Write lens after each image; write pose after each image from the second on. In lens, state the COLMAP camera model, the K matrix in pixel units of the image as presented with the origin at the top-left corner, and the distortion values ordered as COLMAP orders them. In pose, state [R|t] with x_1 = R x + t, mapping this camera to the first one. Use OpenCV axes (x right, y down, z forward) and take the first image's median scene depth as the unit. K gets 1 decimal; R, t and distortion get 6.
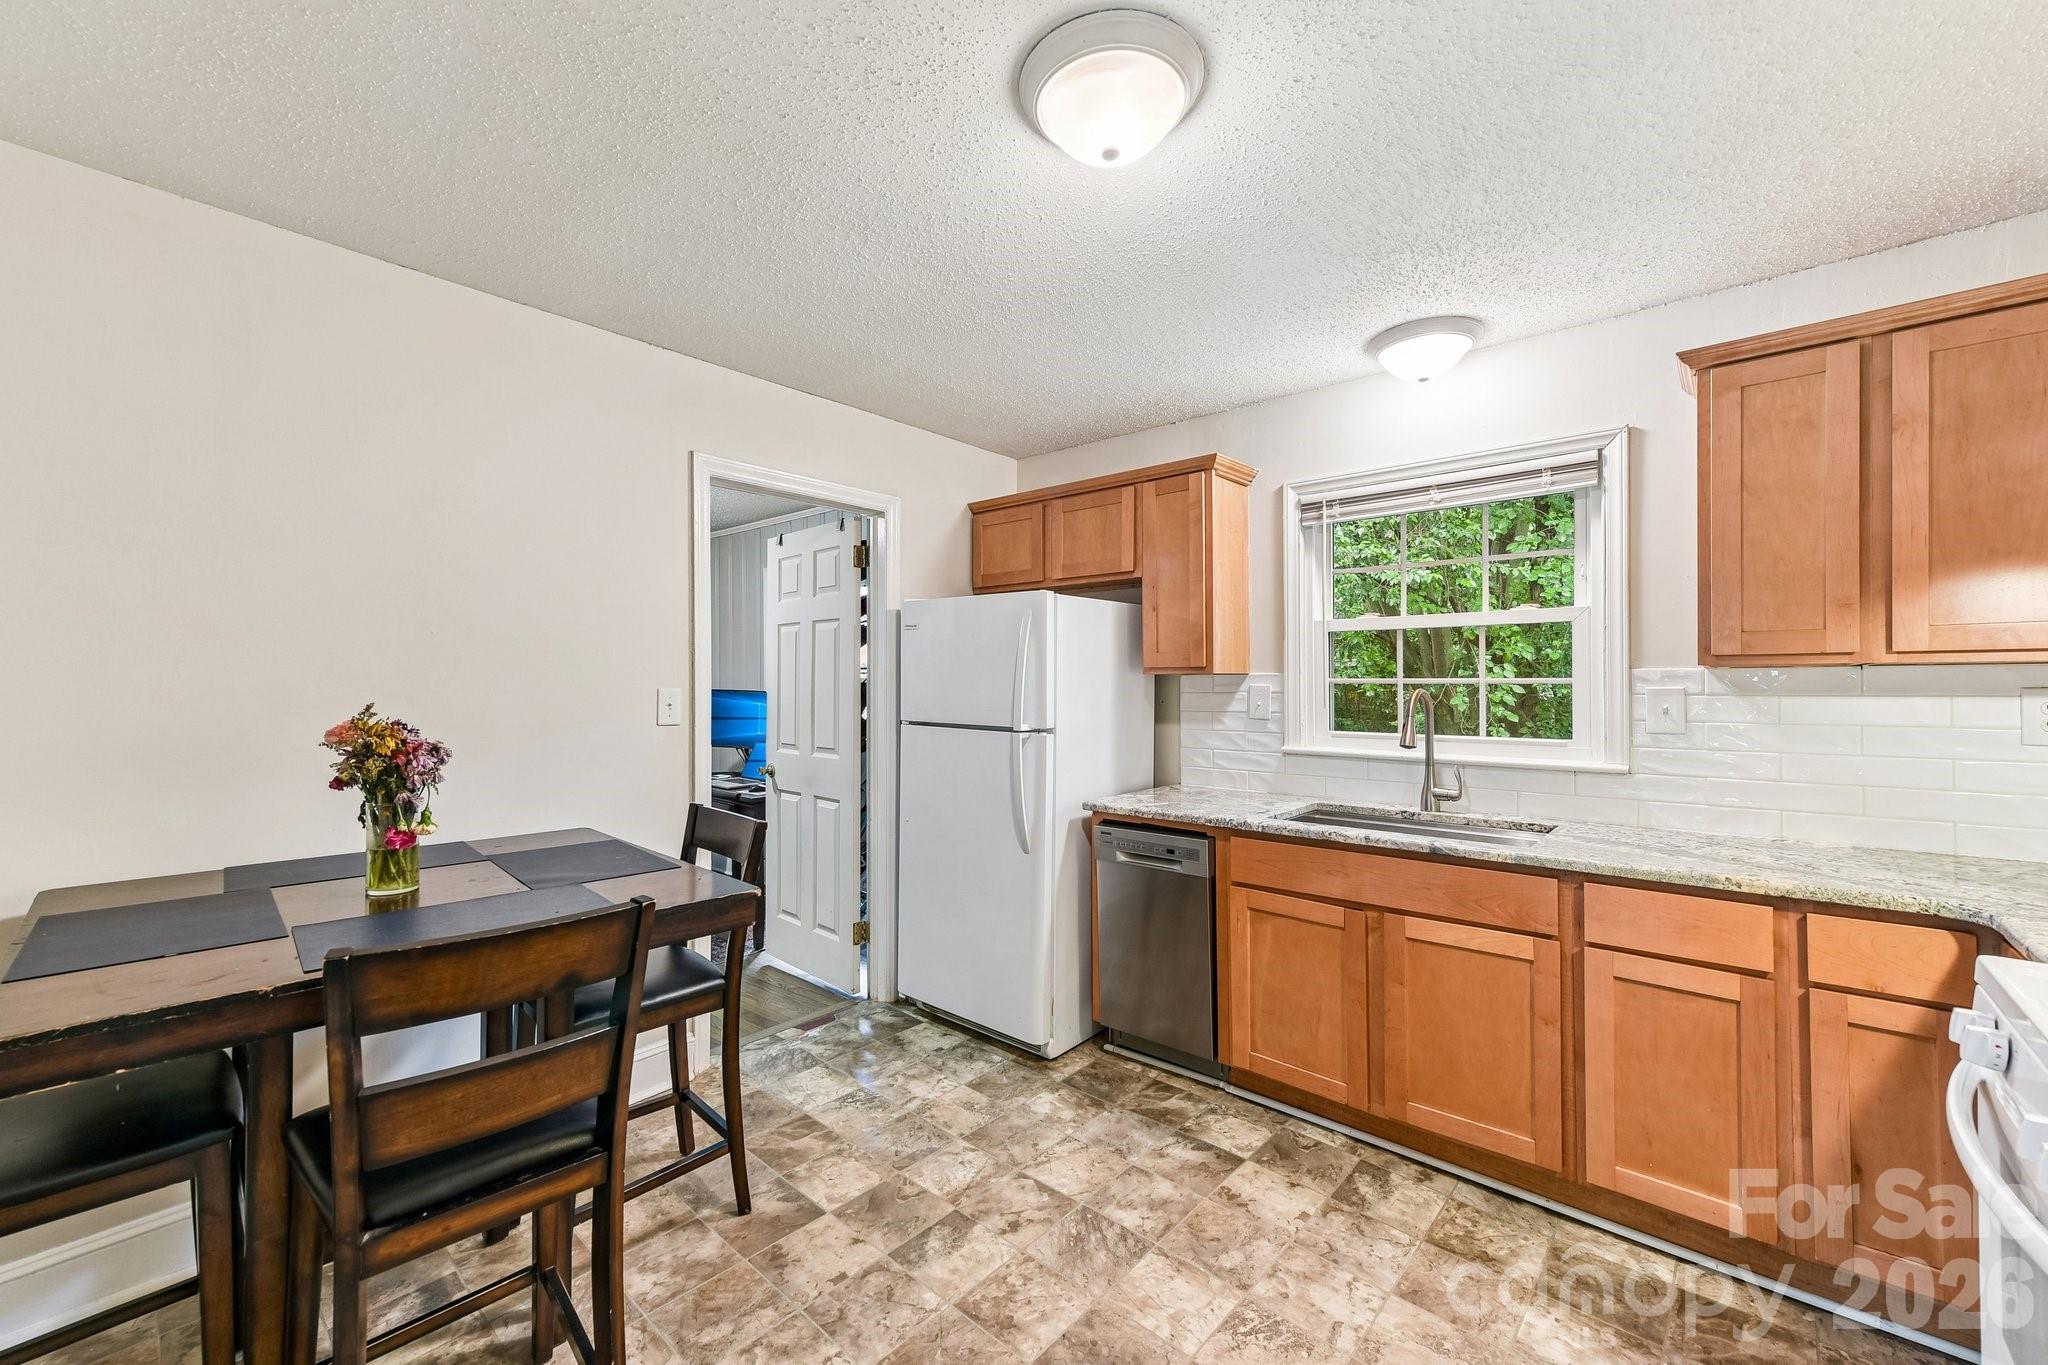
lens RADIAL K [[820.0, 0, 1013.6], [0, 820.0, 683.1], [0, 0, 1]] dist [0.001833, 0.000684]
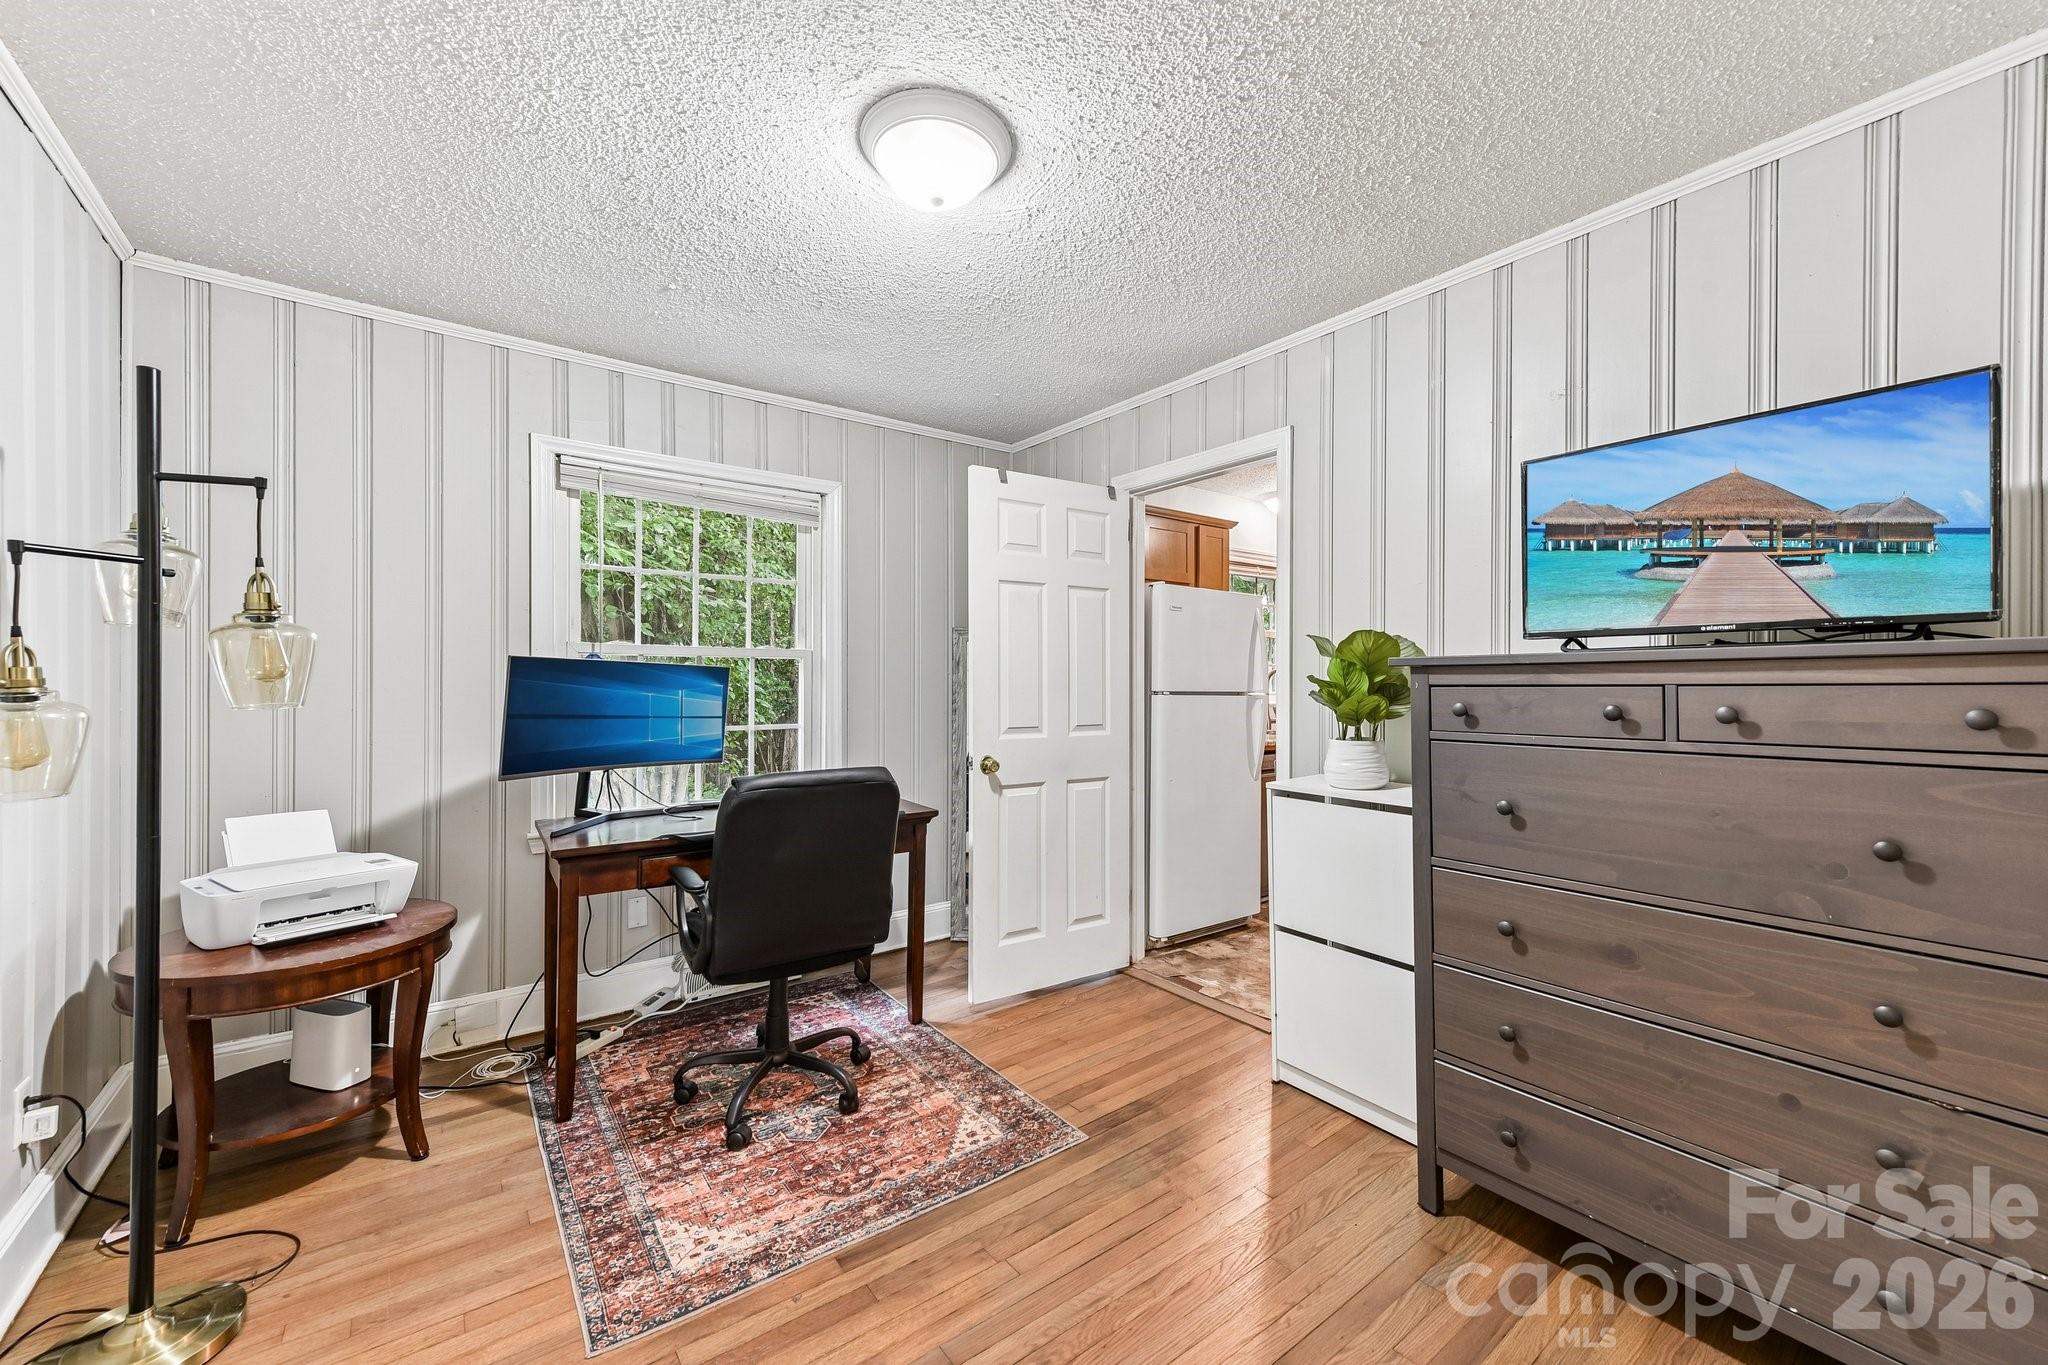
lens RADIAL K [[820.0, 0, 1030.3], [0, 820.0, 673.7], [0, 0, 1]] dist [0.001833, 0.000684]
pose [[0.203293, 0.003294, 0.979112, -2.035252], [-0.003251, 0.999991, -0.002690, 0.041792], [-0.979113, -0.002637, 0.203301, 1.541983]]
